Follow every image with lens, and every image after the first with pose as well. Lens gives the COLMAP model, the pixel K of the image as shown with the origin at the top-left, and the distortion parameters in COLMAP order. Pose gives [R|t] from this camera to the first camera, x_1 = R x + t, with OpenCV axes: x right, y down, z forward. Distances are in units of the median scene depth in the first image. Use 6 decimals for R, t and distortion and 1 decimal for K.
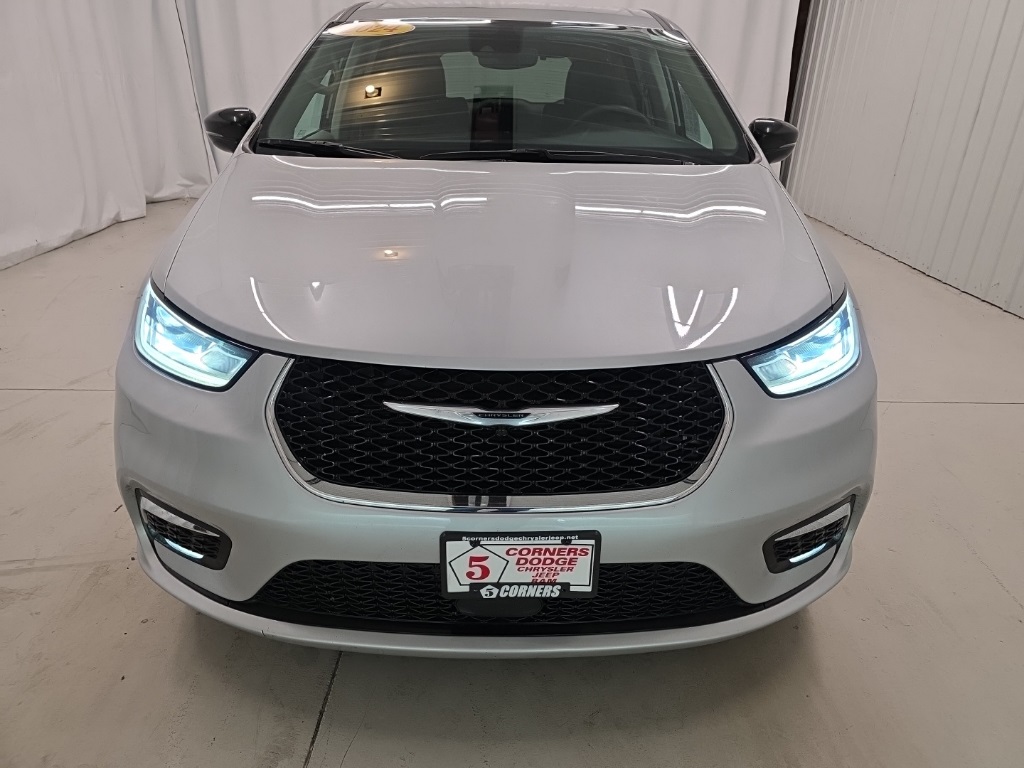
lens RADIAL K [[697.3, 0, 517.6], [0, 697.3, 380.6], [0, 0, 1]] dist [0.043273, -0.042406]
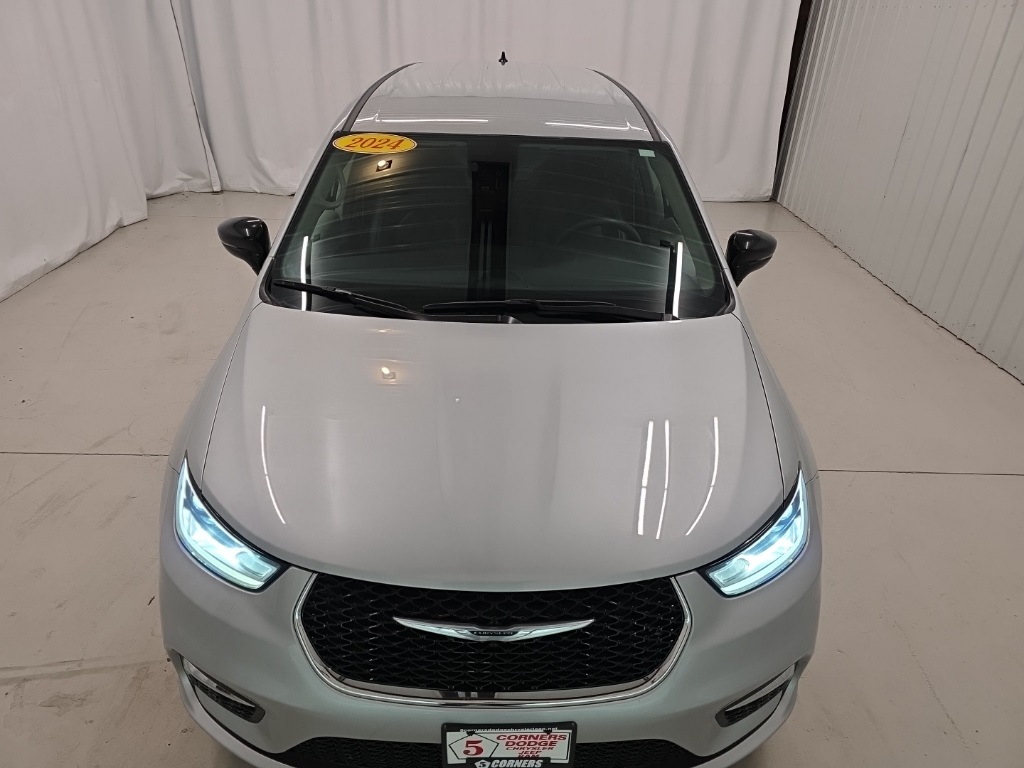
lens RADIAL K [[697.3, 0, 513.8], [0, 697.3, 375.0], [0, 0, 1]] dist [0.043273, -0.042406]
pose [[0.999958, 0.009128, 0.000777, 0.005357], [-0.009161, 0.996651, 0.081258, -0.441509], [-0.000033, -0.081262, 0.996693, -0.135873]]
